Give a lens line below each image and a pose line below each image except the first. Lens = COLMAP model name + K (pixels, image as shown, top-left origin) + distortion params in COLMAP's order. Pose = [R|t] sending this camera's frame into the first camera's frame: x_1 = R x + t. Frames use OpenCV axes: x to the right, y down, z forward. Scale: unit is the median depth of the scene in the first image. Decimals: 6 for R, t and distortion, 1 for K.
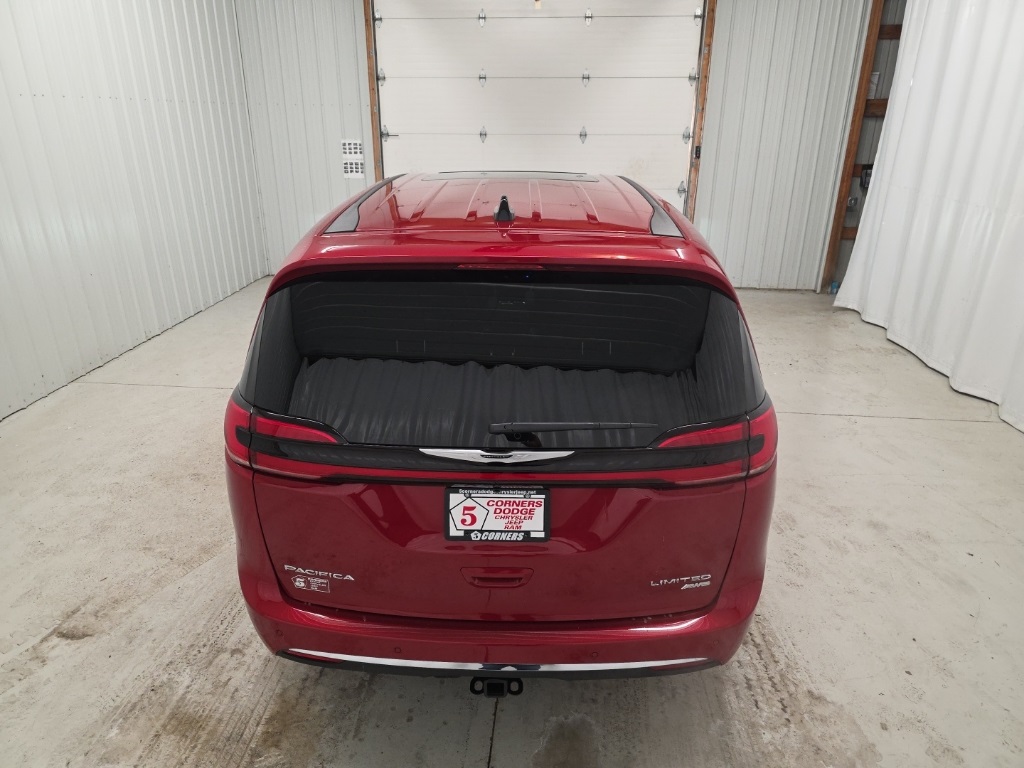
lens RADIAL K [[697.7, 0, 512.0], [0, 697.7, 384.0], [0, 0, 1]] dist [0.023221, -0.009287]
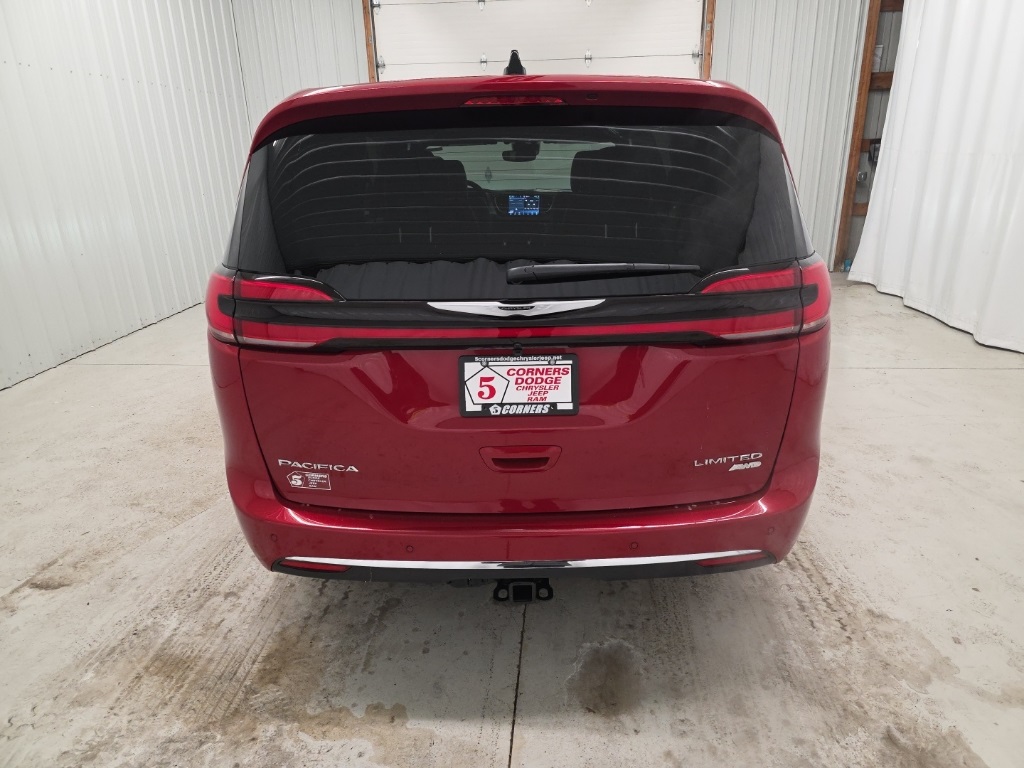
lens RADIAL K [[693.9, 0, 528.2], [0, 693.9, 383.4], [0, 0, 1]] dist [0.039991, -0.026721]
pose [[0.999448, -0.031146, 0.011593, -0.015177], [0.031576, 0.998739, -0.039037, 0.172197], [-0.010363, 0.039381, 0.999171, 0.097953]]
